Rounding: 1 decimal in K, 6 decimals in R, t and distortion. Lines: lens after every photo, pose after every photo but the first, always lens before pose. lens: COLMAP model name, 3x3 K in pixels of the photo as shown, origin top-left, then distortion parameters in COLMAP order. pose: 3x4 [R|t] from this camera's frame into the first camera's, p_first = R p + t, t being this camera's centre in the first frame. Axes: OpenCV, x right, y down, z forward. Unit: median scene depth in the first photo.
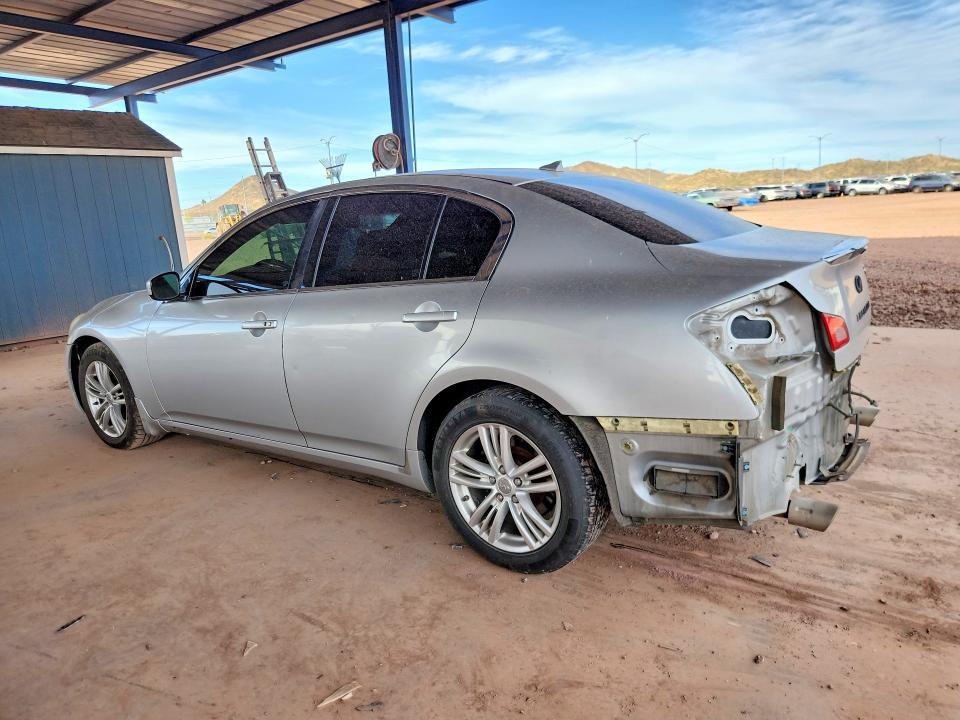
lens RADIAL K [[684.7, 0, 480.0], [0, 684.7, 360.0], [0, 0, 1]] dist [0.006476, -0.005632]
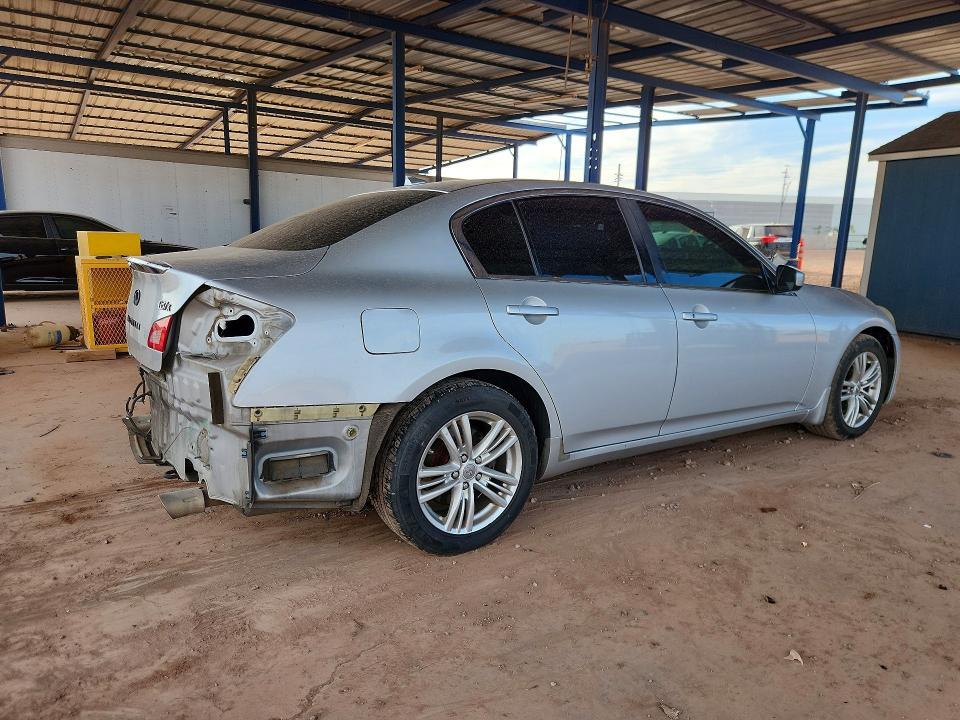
lens RADIAL K [[684.7, 0, 480.0], [0, 684.7, 360.0], [0, 0, 1]] dist [0.006476, -0.005632]
pose [[-0.372890, 0.216365, -0.902297, 1.187452], [-0.213700, 0.926265, 0.310428, -0.407355], [0.902931, 0.308576, -0.299158, 1.610930]]
